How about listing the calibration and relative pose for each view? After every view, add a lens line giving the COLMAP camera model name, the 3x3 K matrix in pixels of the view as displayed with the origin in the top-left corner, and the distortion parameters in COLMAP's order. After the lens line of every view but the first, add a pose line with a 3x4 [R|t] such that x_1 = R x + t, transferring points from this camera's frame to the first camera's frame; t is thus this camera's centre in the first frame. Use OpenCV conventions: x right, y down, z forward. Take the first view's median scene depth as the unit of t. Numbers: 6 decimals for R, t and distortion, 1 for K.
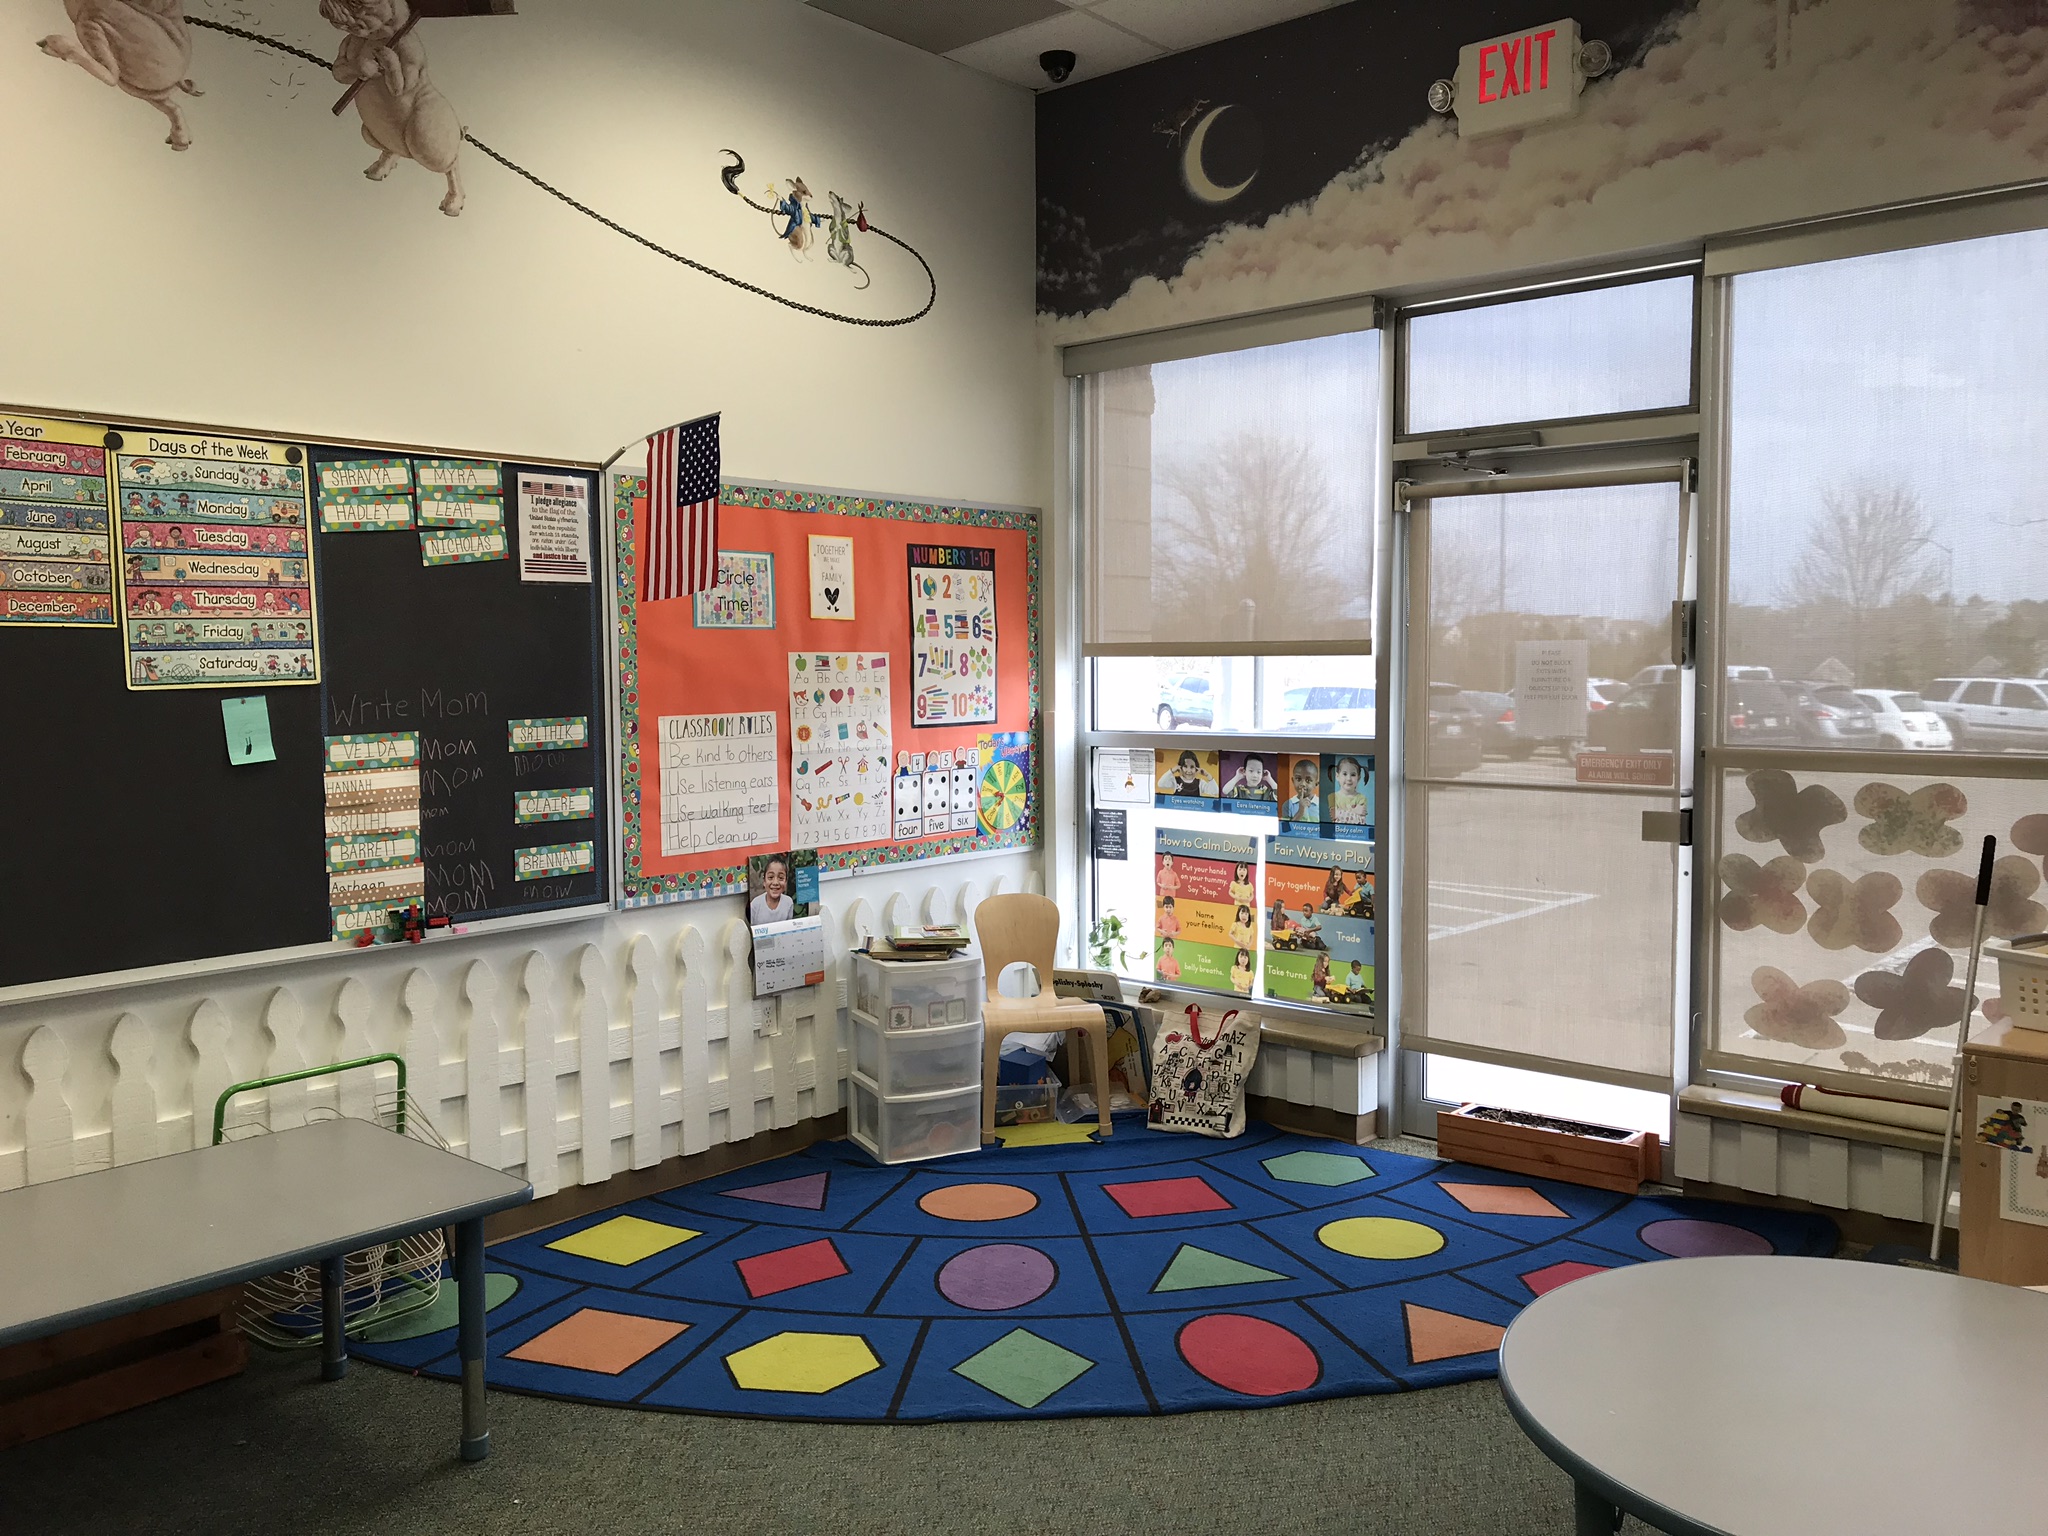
lens RADIAL K [[1664.2, 0, 1024.1], [0, 1664.2, 765.3], [0, 0, 1]] dist [0.016447, -0.010226]
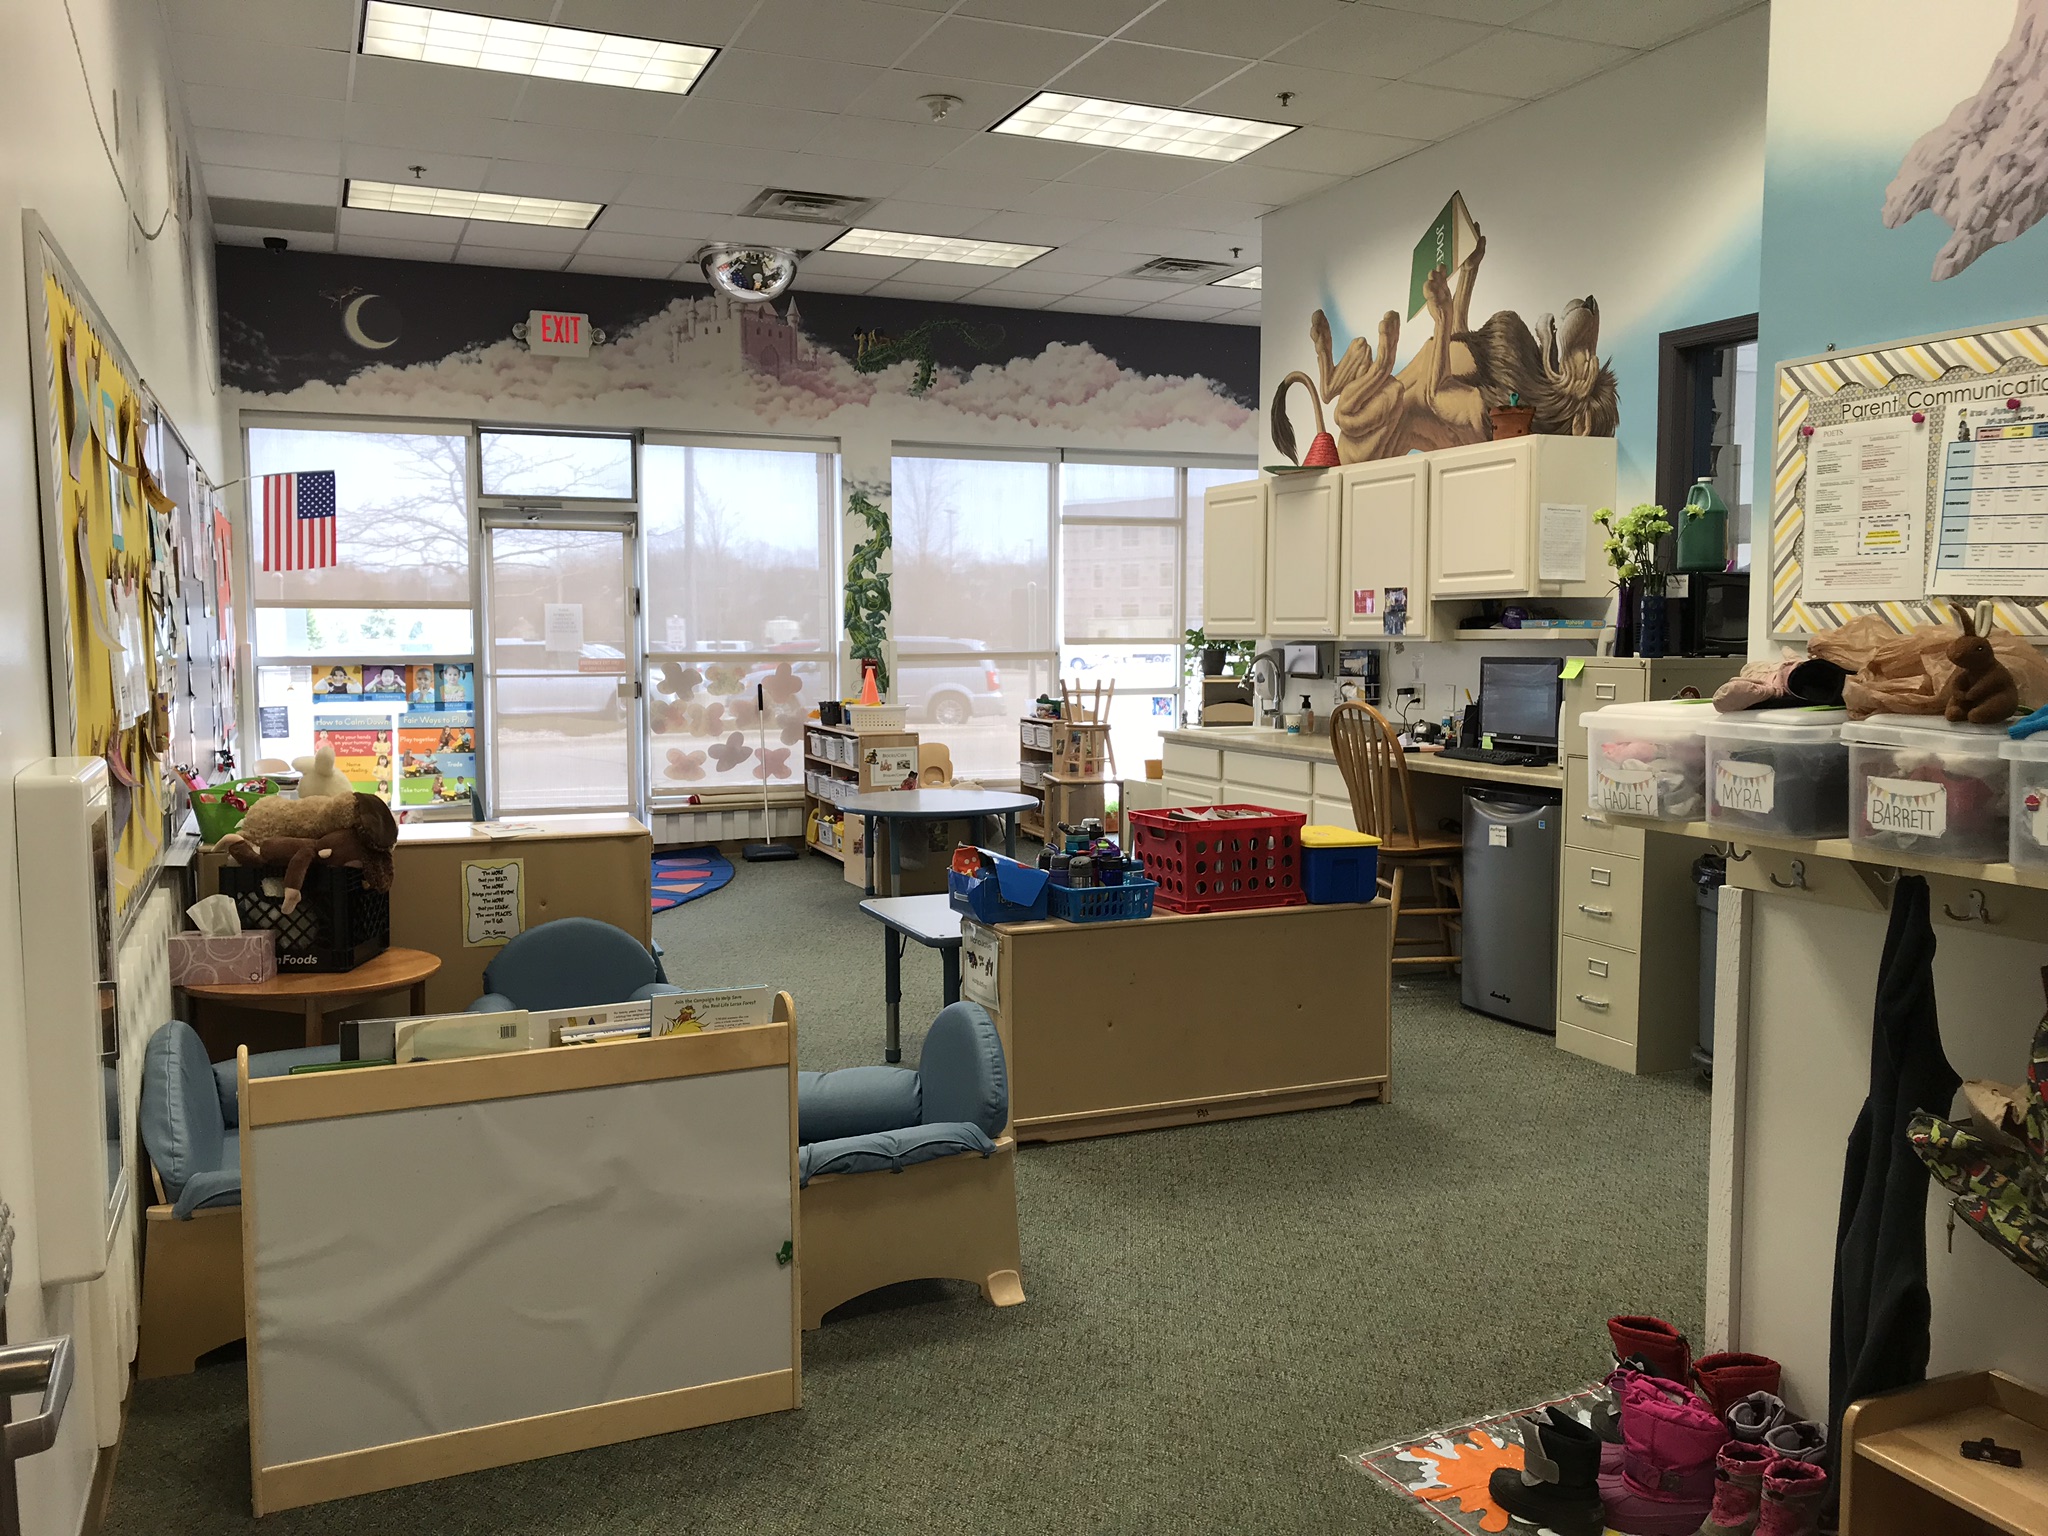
lens RADIAL K [[1664.2, 0, 1024.6], [0, 1664.2, 766.3], [0, 0, 1]] dist [0.016447, -0.010226]
pose [[0.437449, -0.070385, 0.896484, -1.203254], [0.055365, 0.997149, 0.051273, 0.047336], [-0.897537, 0.027204, 0.440099, -0.376748]]
